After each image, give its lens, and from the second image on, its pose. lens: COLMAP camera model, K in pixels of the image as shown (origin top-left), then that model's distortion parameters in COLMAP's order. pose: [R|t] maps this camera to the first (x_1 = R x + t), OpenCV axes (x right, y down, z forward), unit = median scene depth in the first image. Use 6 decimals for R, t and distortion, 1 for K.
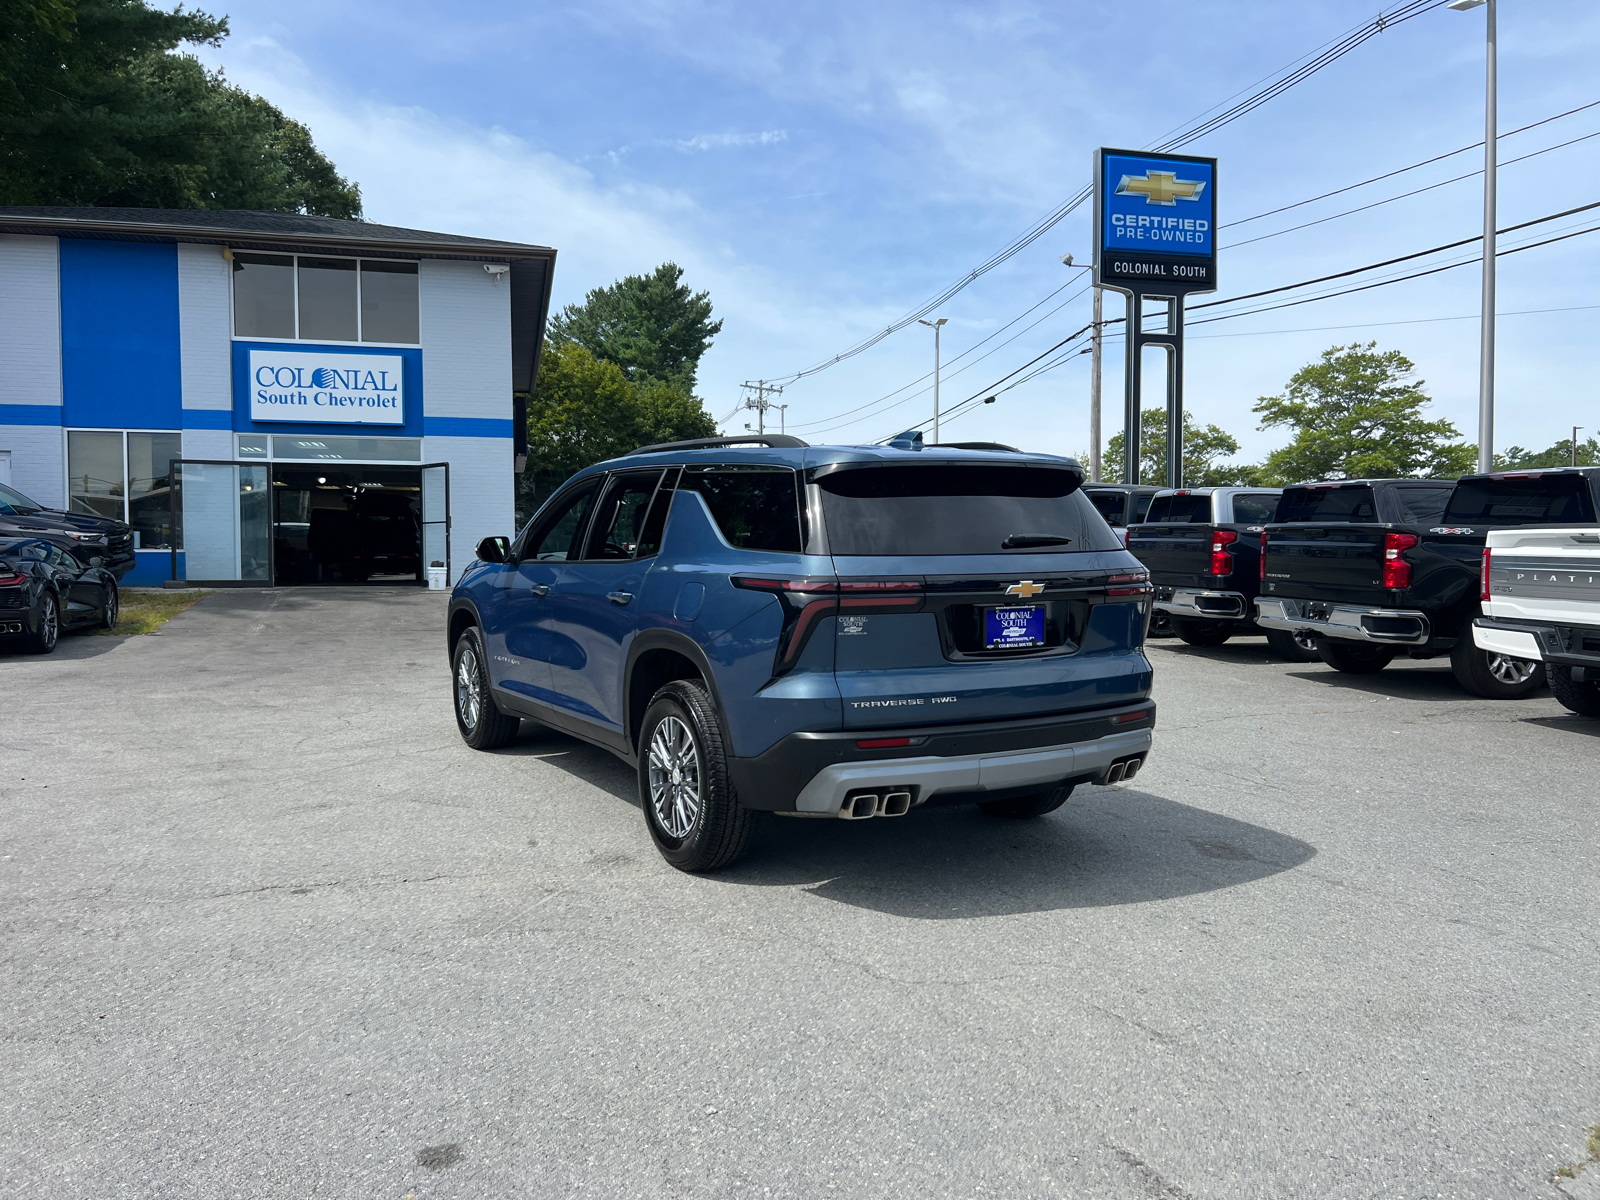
lens RADIAL K [[1199.2, 0, 788.5], [0, 1199.2, 609.8], [0, 0, 1]] dist [0.043910, -0.042629]
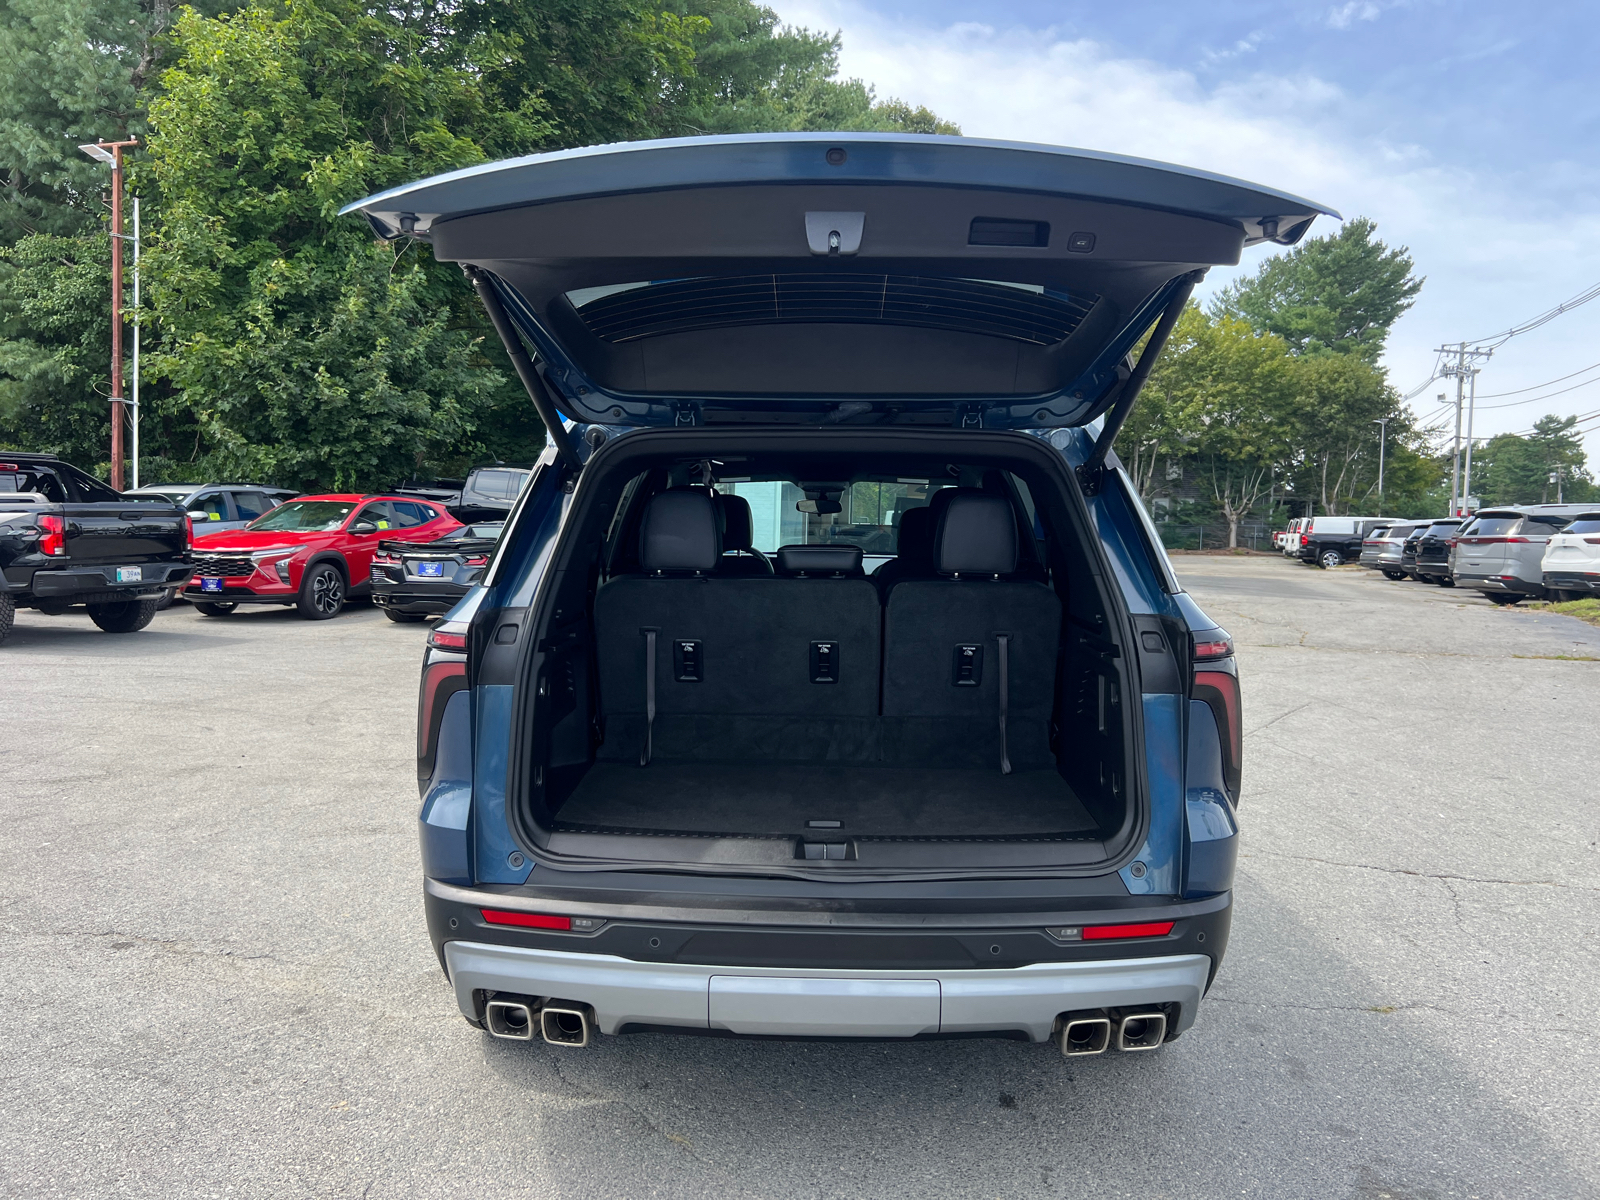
lens RADIAL K [[1191.5, 0, 780.4], [0, 1191.5, 602.6], [0, 0, 1]] dist [0.043666, -0.053378]
pose [[0.848155, 0.051012, -0.527287, 0.098204], [-0.047889, 0.998661, 0.019583, -0.011737], [0.527580, 0.008642, 0.849462, 0.118735]]
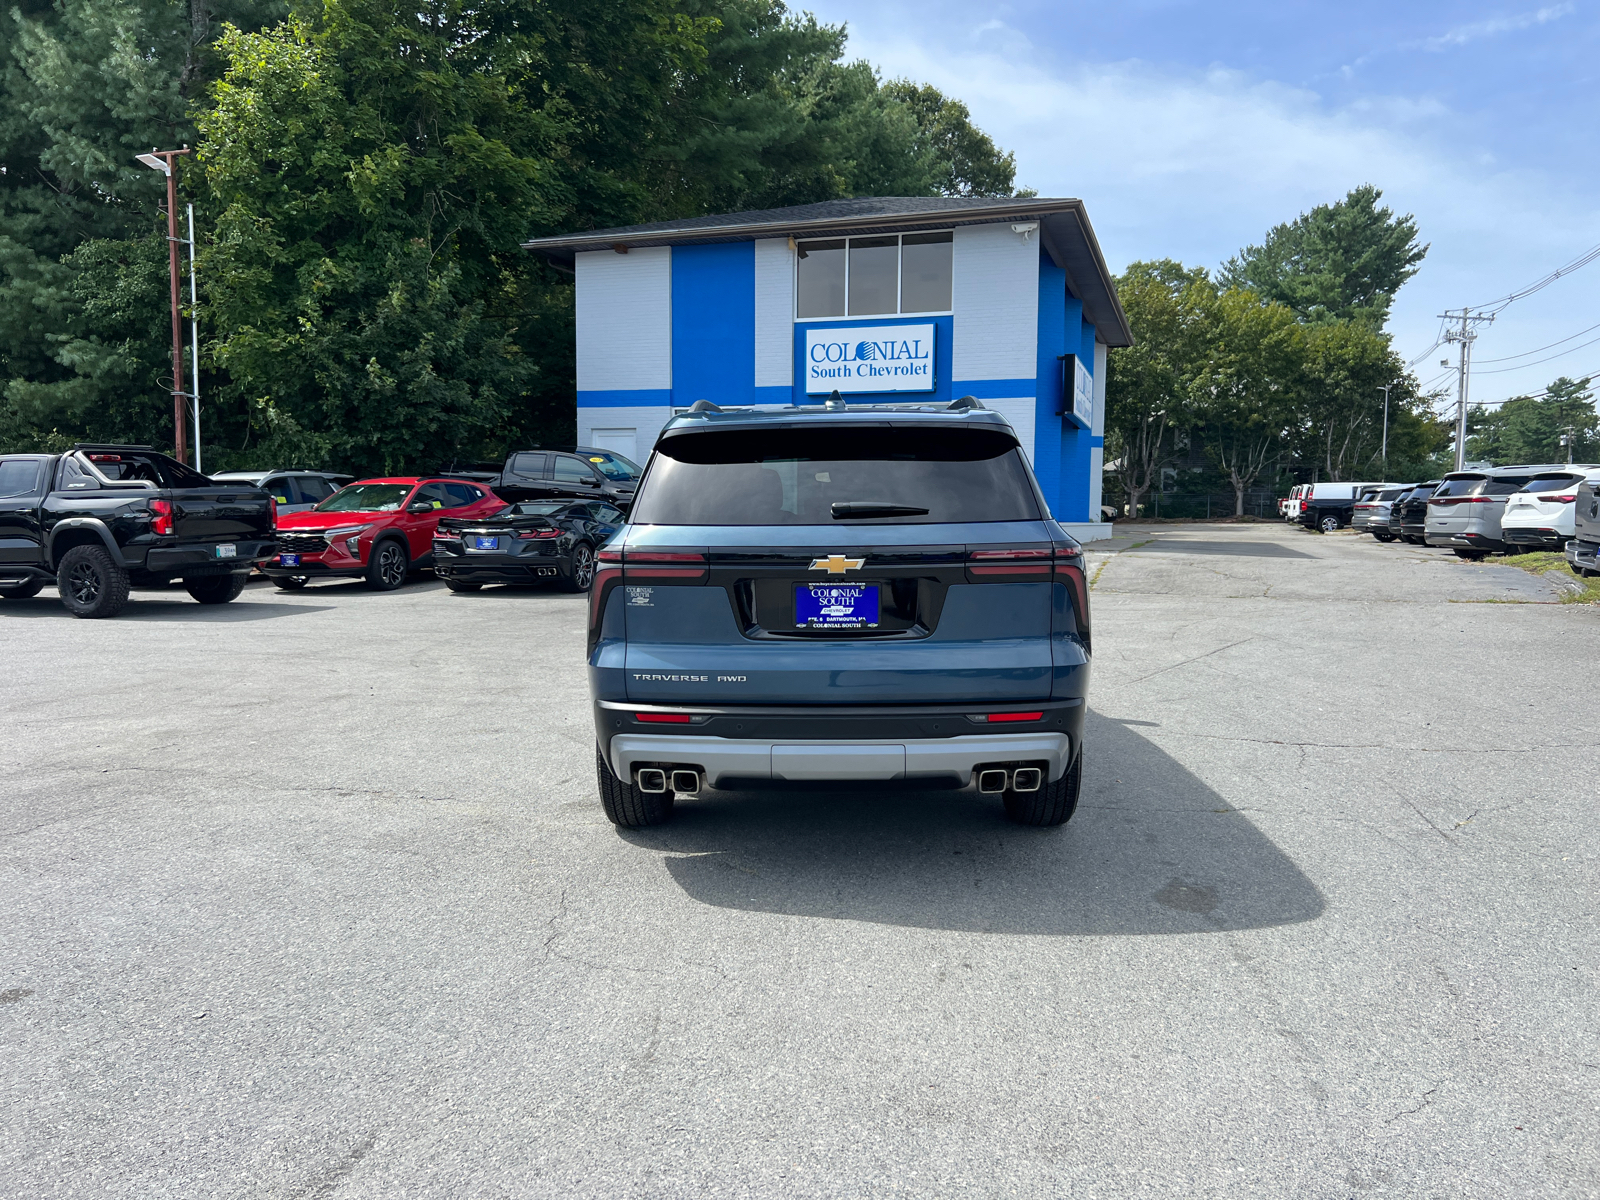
lens RADIAL K [[1189.9, 0, 797.6], [0, 1189.9, 620.3], [0, 0, 1]] dist [0.051069, -0.057494]
pose [[0.849296, 0.052746, -0.525275, 0.139764], [-0.029268, 0.998170, 0.052910, -0.004696], [0.527105, -0.029563, 0.849286, 0.048691]]
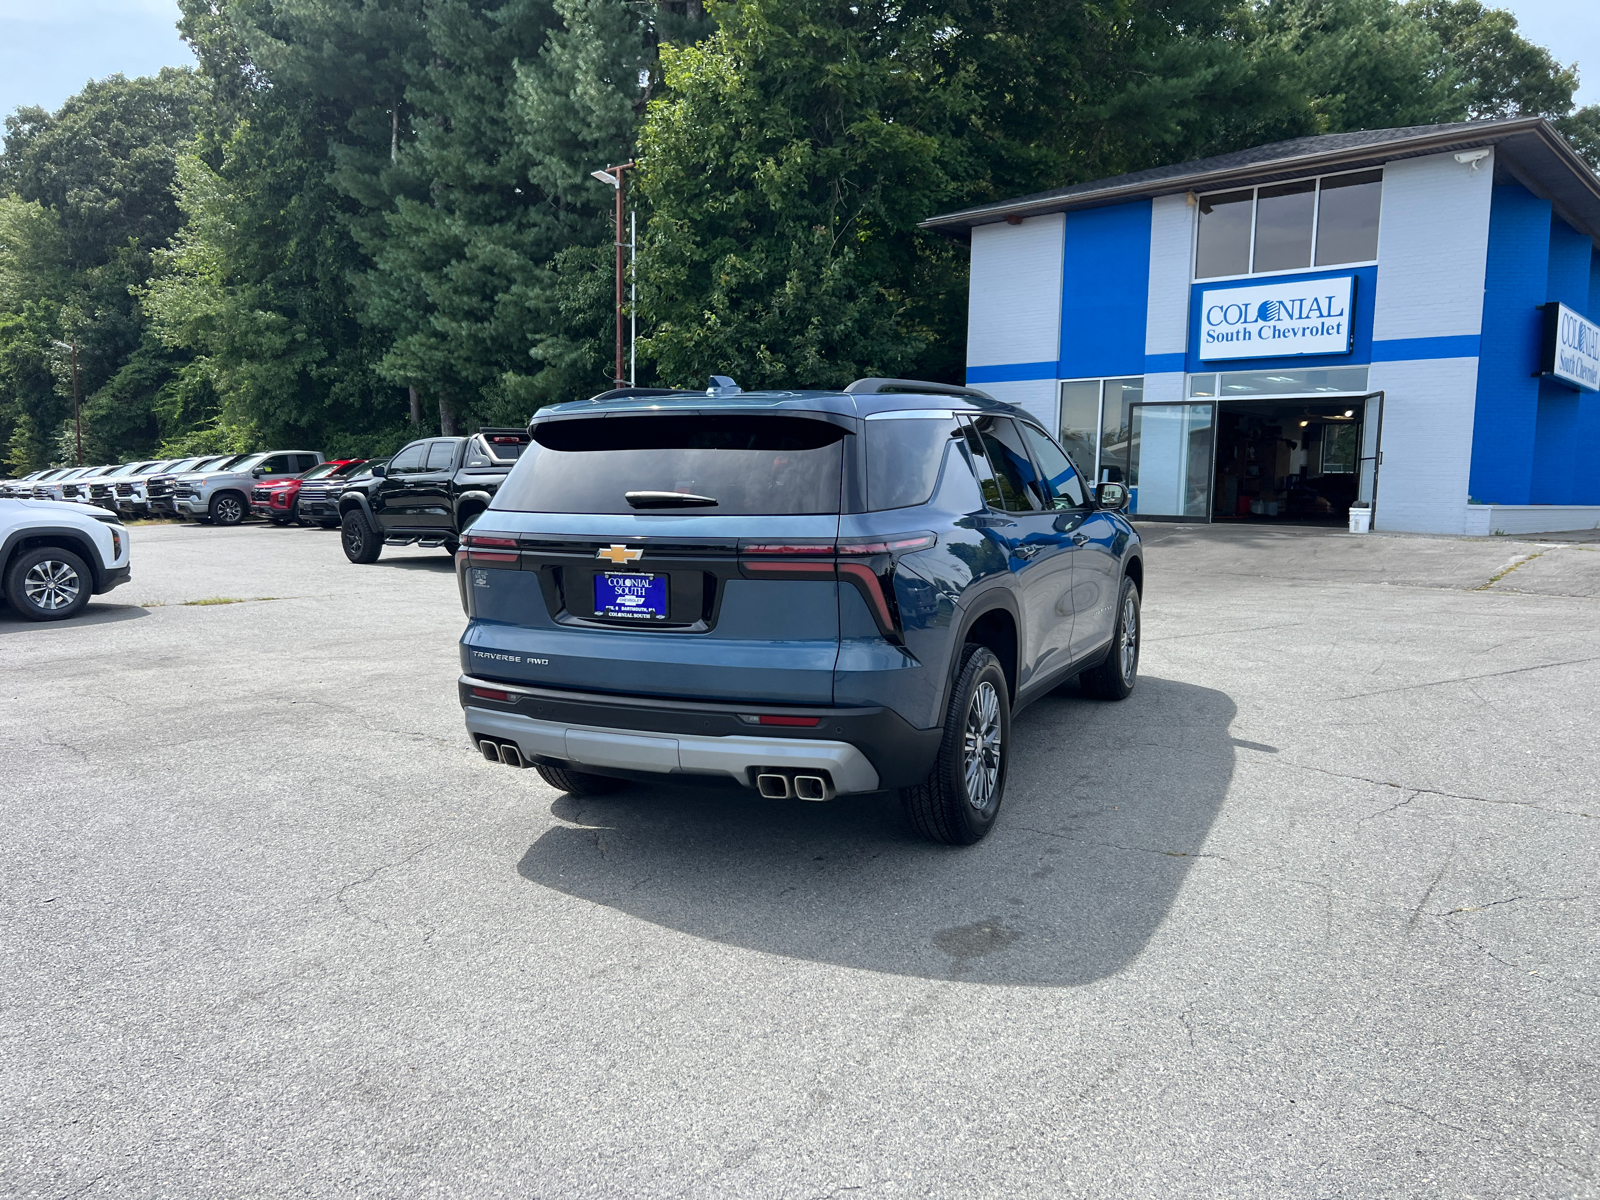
lens RADIAL K [[1189.9, 0, 797.6], [0, 1189.9, 620.3], [0, 0, 1]] dist [0.051069, -0.057494]
pose [[0.566202, 0.104976, -0.817555, 0.219693], [-0.051482, 0.994424, 0.092033, -0.012414], [0.822657, -0.010020, 0.568449, 0.130221]]
